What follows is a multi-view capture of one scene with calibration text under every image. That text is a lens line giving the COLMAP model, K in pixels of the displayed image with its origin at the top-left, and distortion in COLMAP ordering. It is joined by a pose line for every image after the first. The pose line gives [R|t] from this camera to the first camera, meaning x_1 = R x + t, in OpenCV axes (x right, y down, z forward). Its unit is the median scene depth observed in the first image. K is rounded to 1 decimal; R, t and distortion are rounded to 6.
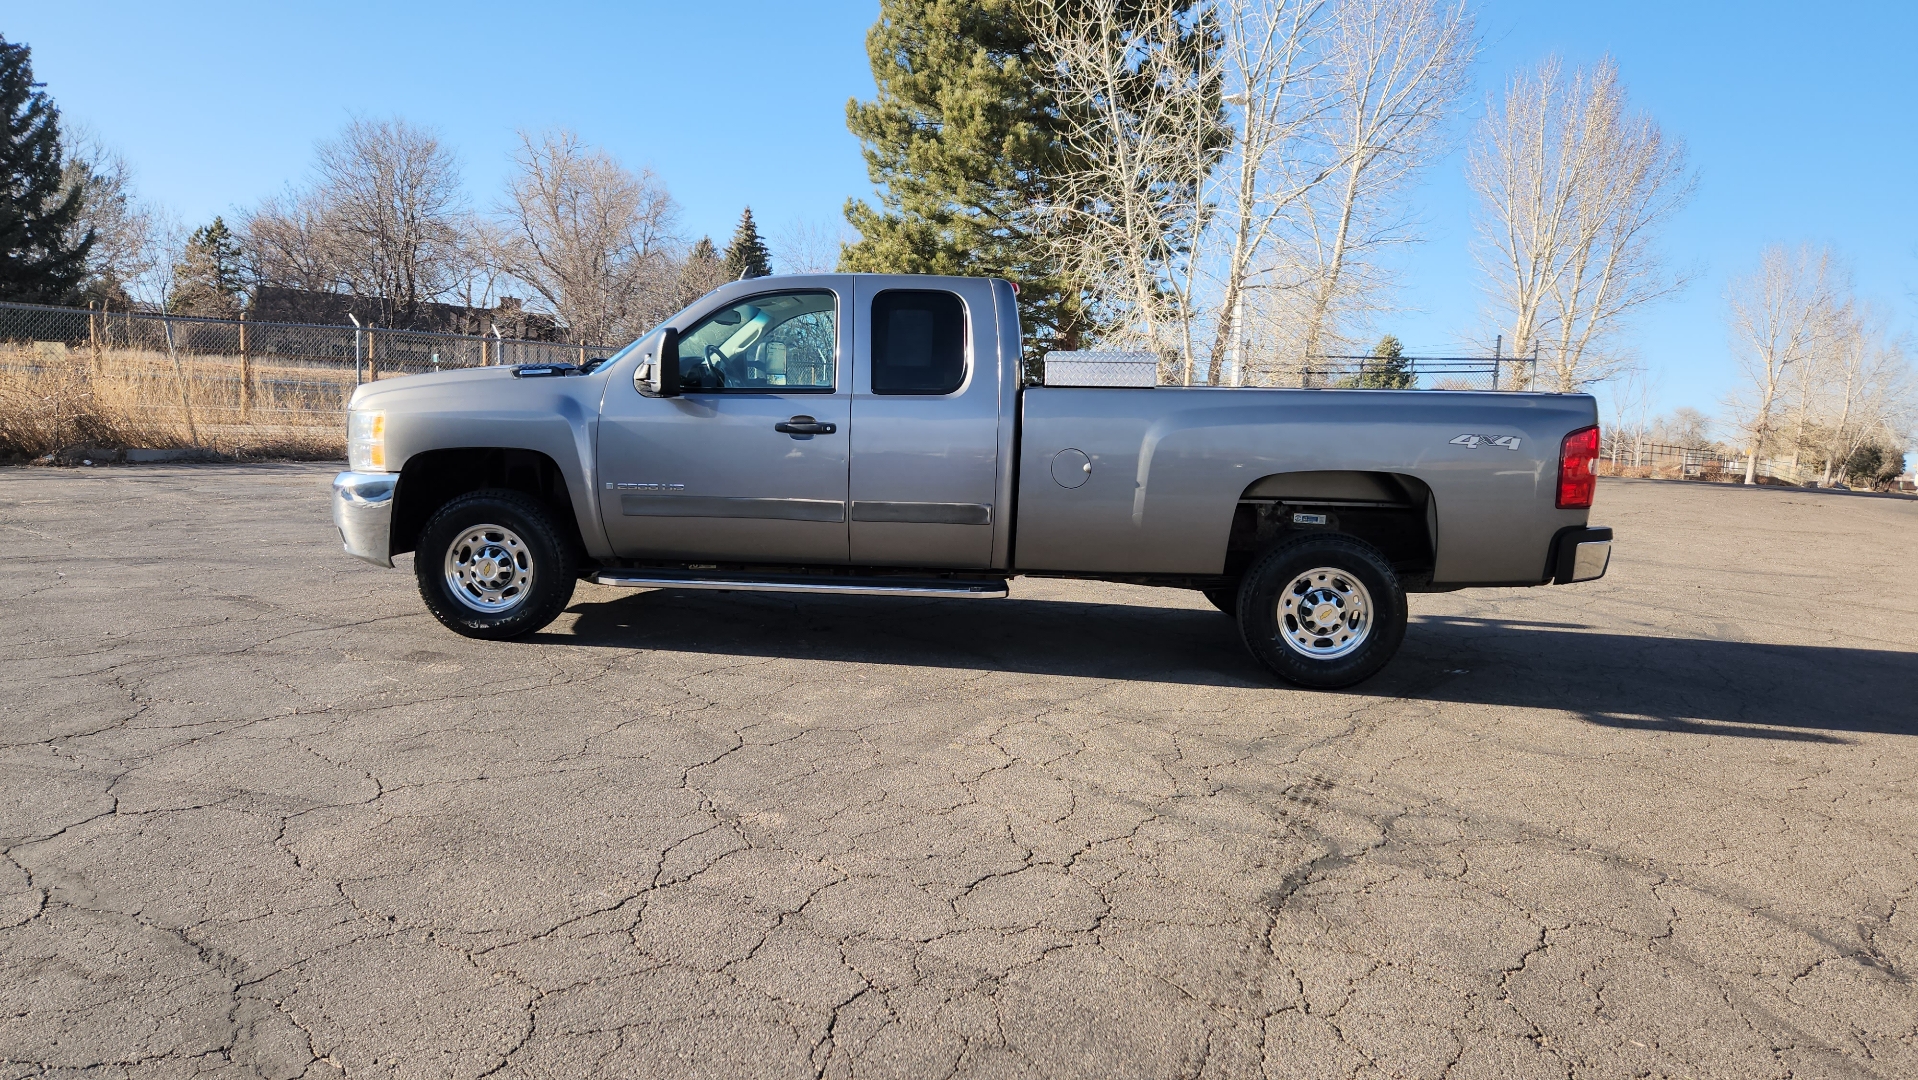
lens RADIAL K [[1344.4, 0, 920.1], [0, 1344.4, 542.0], [0, 0, 1]] dist [0.107005, -0.074045]
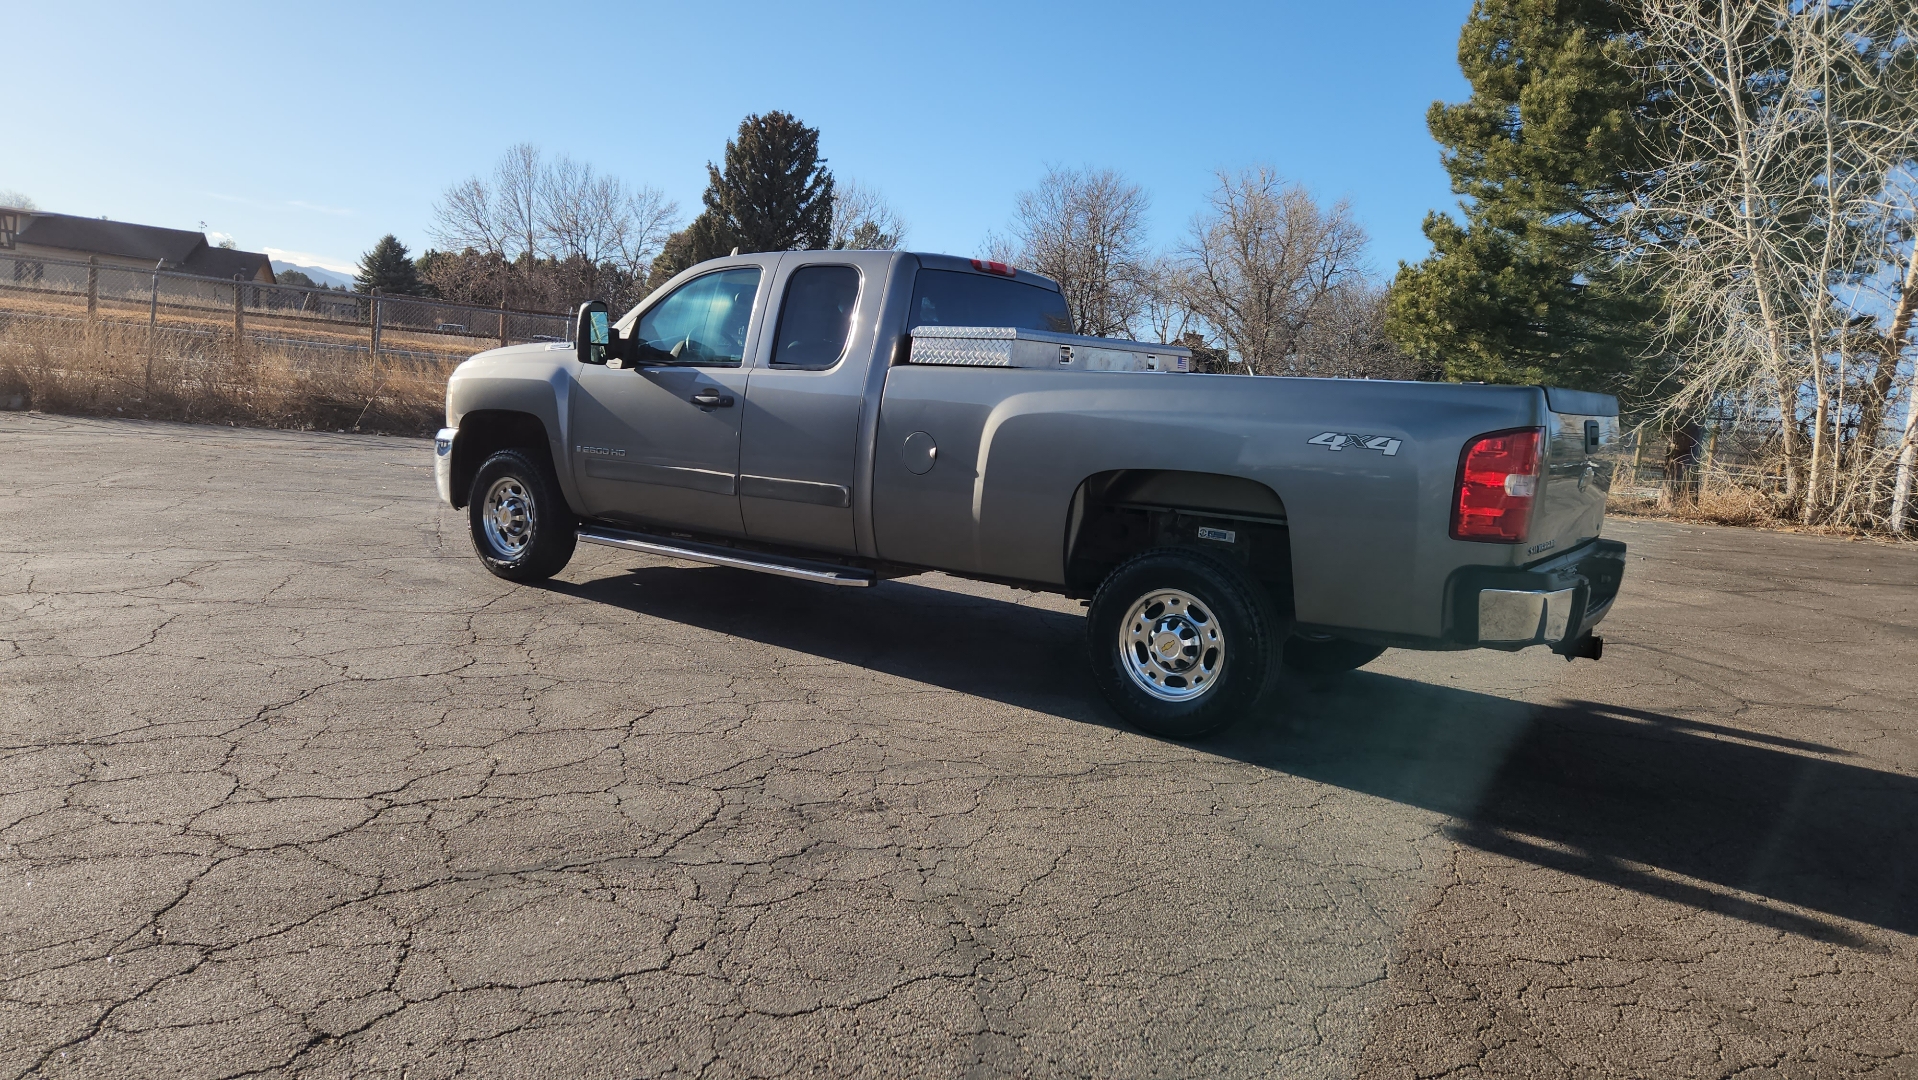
lens RADIAL K [[1344.4, 0, 920.1], [0, 1344.4, 542.0], [0, 0, 1]] dist [0.107005, -0.074045]
pose [[0.857506, 0.085816, -0.507266, 0.537503], [-0.100991, 0.994884, -0.002411, 0.007309], [0.504465, 0.053296, 0.861786, 0.199722]]
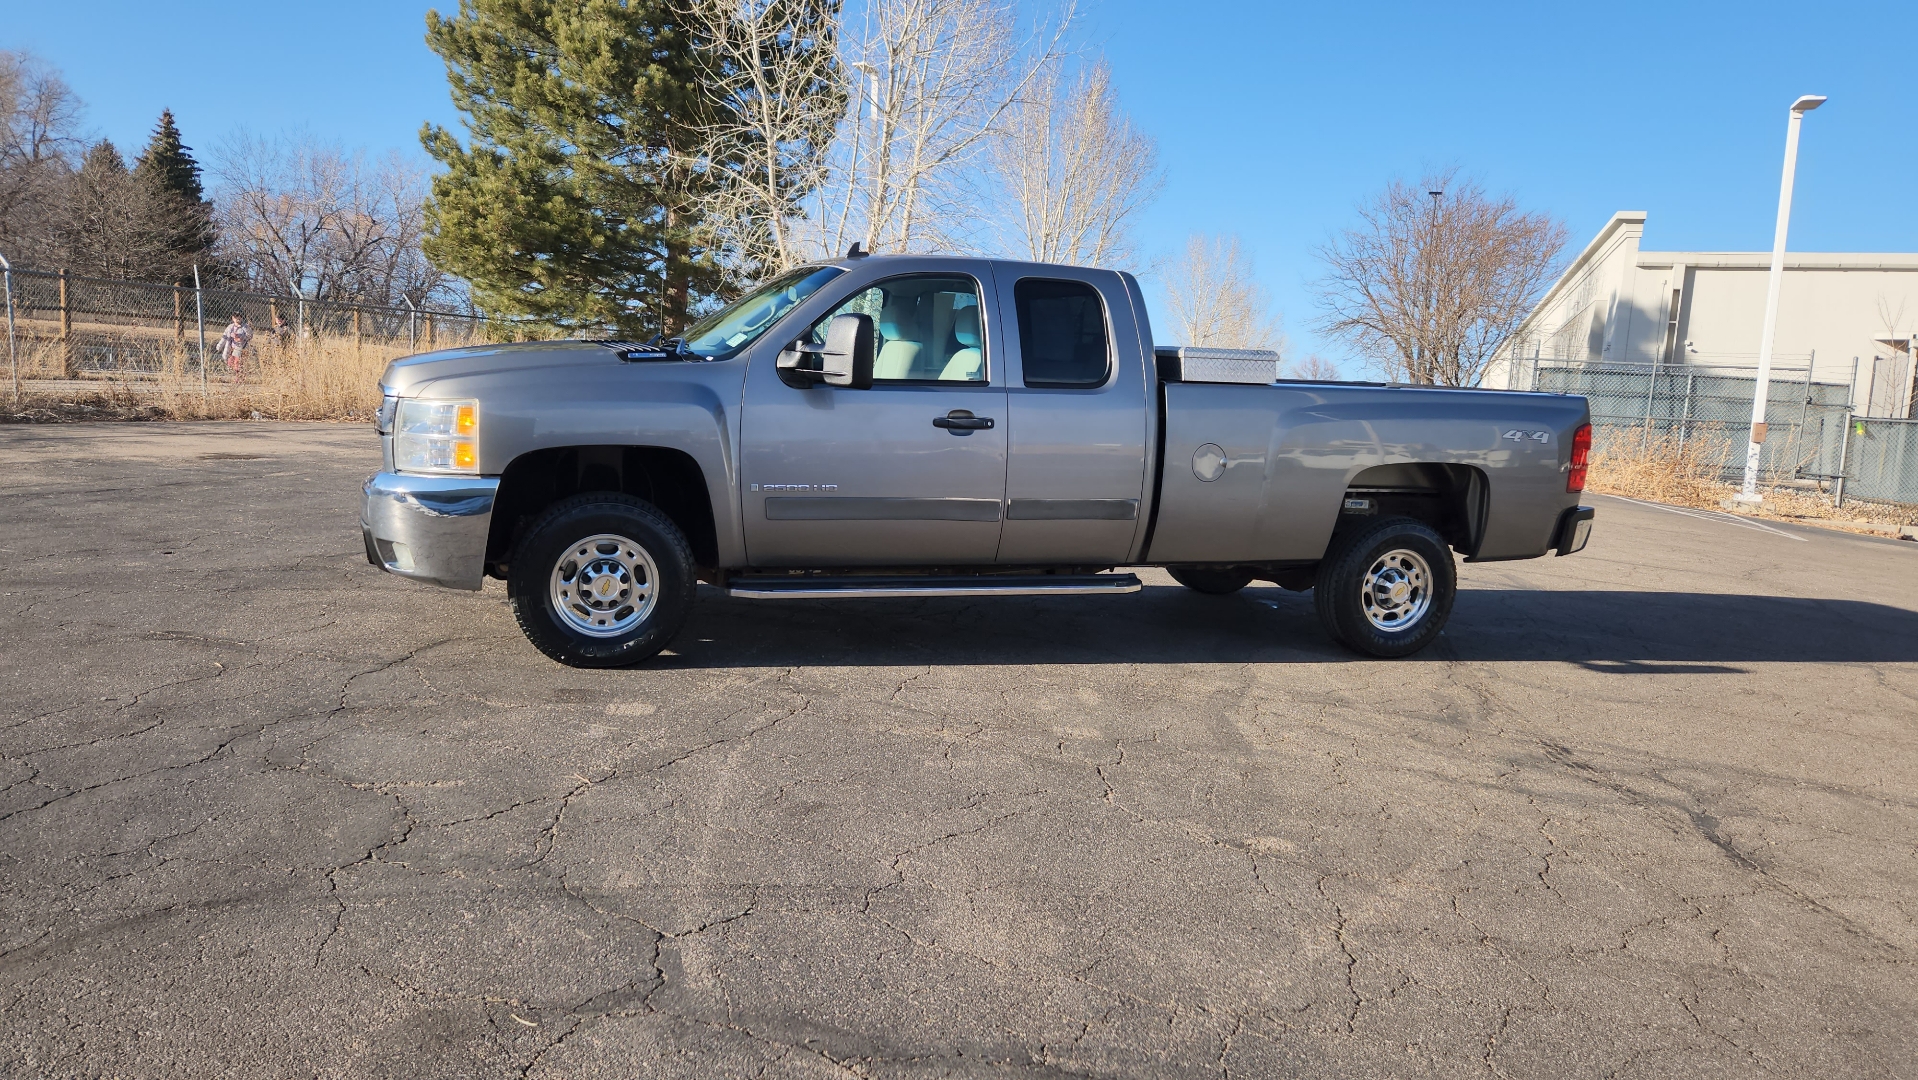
lens RADIAL K [[1335.9, 0, 950.2], [0, 1335.9, 568.0], [0, 0, 1]] dist [0.081810, -0.068479]
pose [[0.911385, -0.044007, 0.409196, -0.453753], [0.021197, 0.997966, 0.060113, -0.037371], [-0.411009, -0.046113, 0.910464, 0.135183]]
